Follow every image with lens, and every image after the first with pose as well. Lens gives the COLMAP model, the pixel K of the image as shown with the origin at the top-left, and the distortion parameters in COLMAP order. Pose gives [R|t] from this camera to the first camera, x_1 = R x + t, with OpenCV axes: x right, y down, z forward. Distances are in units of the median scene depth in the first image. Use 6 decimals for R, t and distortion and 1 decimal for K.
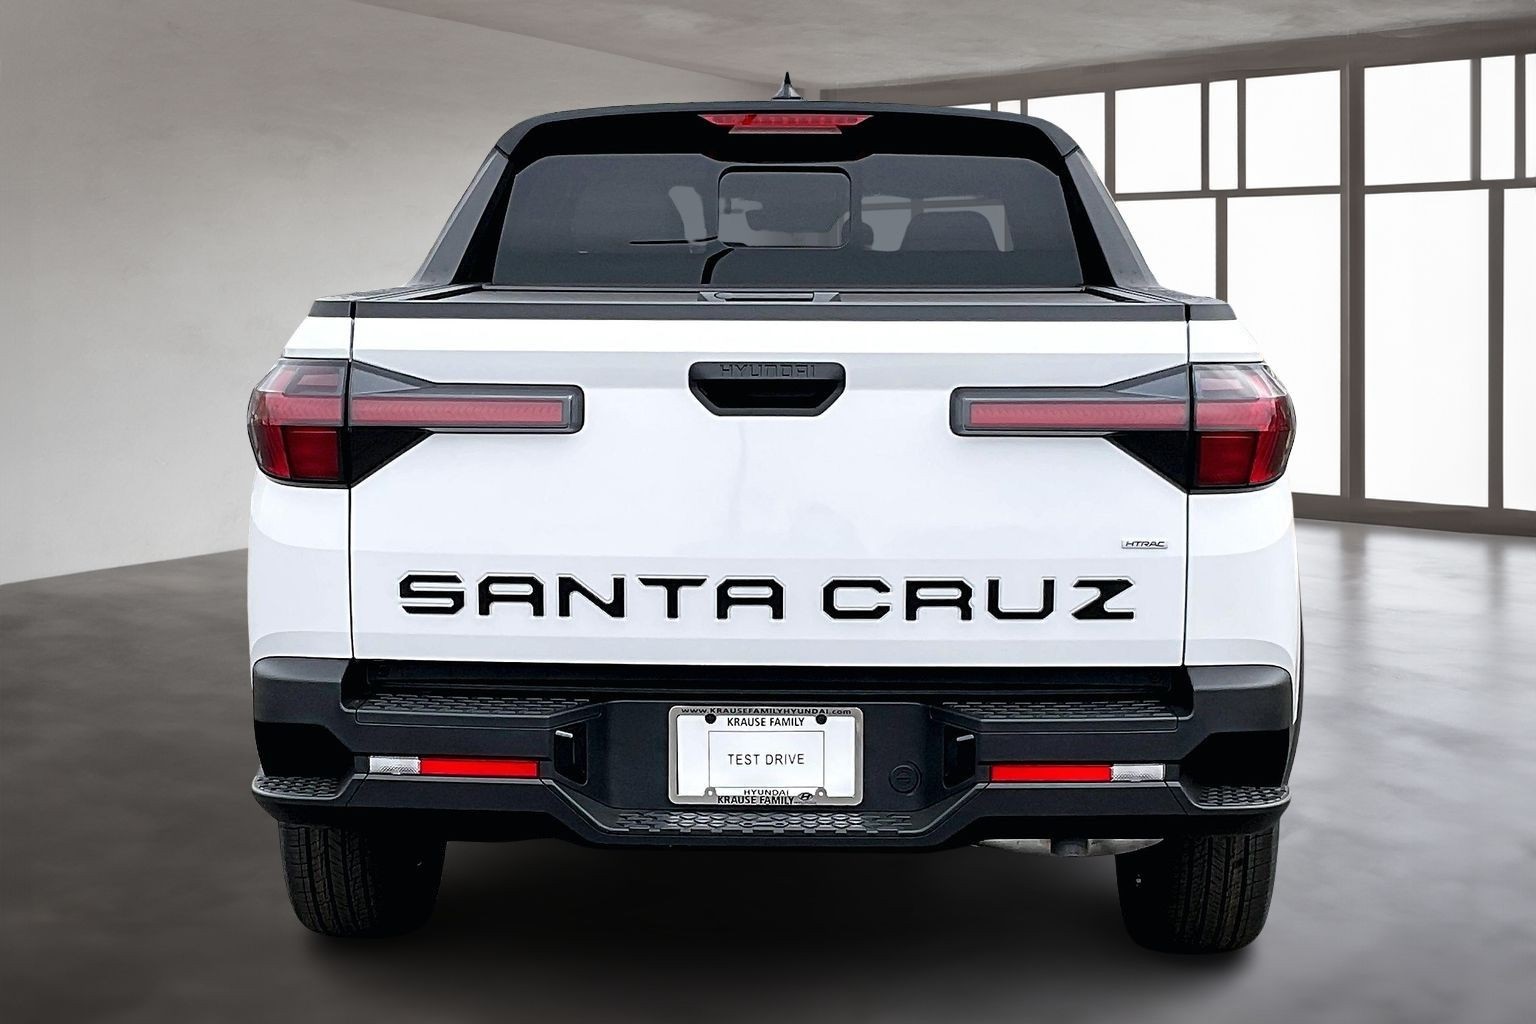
lens RADIAL K [[2417.4, 0, 768.0], [0, 2417.4, 512.0], [0, 0, 1]] dist [0.044025, 0.053421]
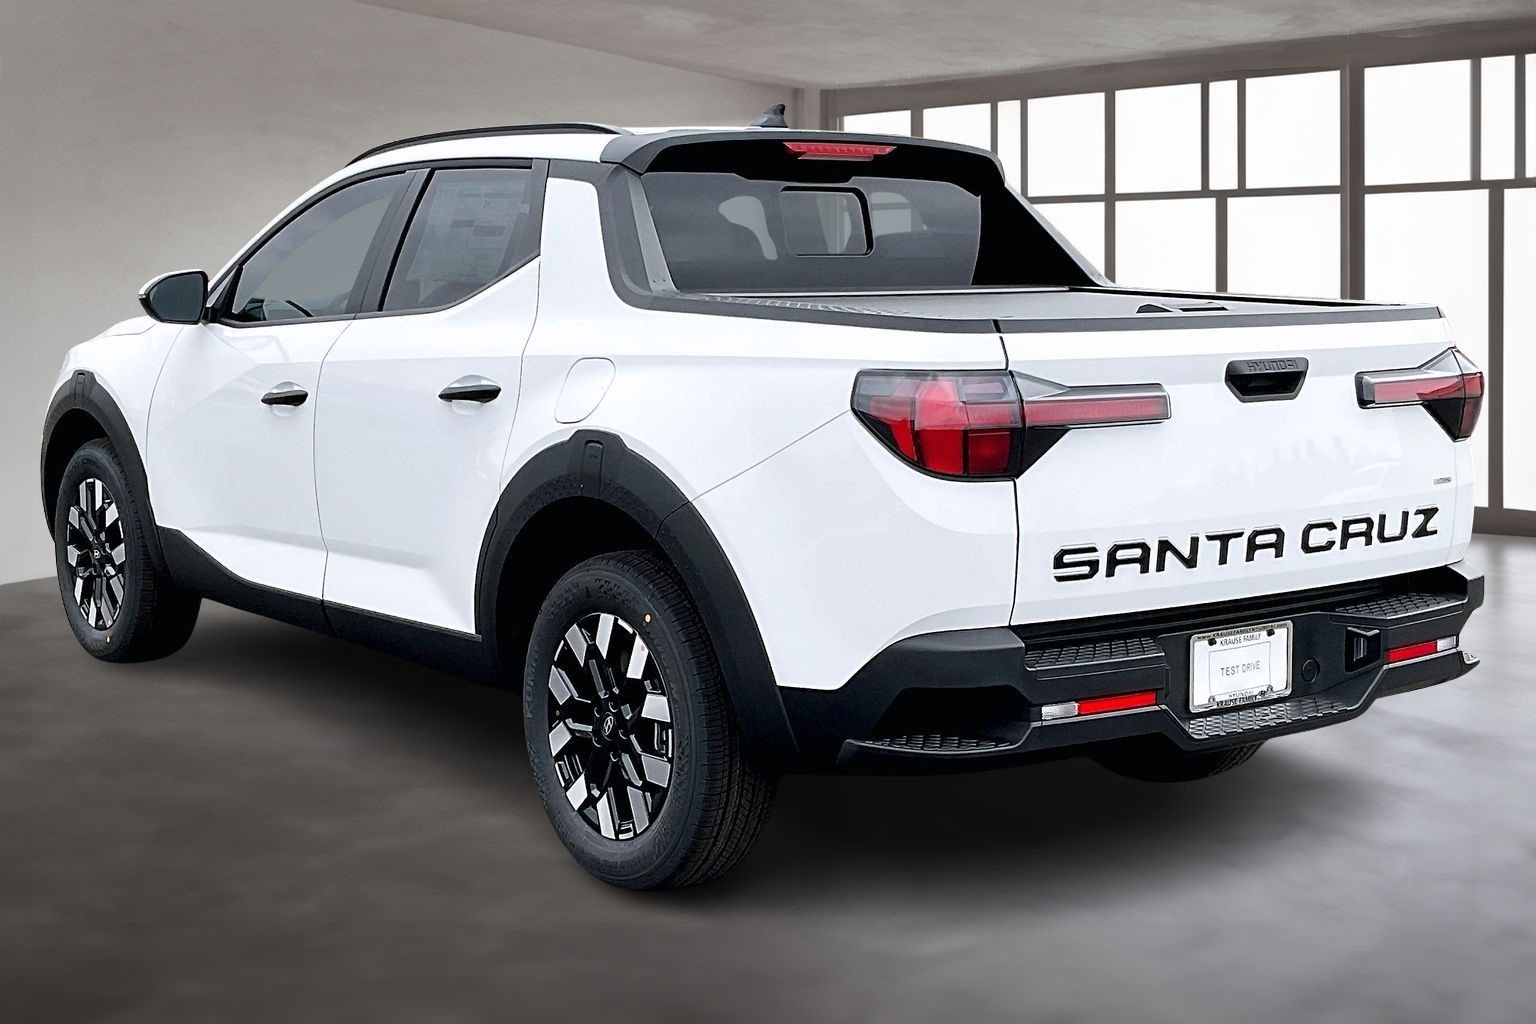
lens RADIAL K [[2066.9, 0, 765.3], [0, 2066.9, 472.5], [0, 0, 1]] dist [0.083753, -0.005653]
pose [[0.801091, -0.068312, 0.594631, -0.865695], [0.057023, 0.997657, 0.037791, -0.058265], [-0.595820, 0.003634, 0.803110, 0.271552]]
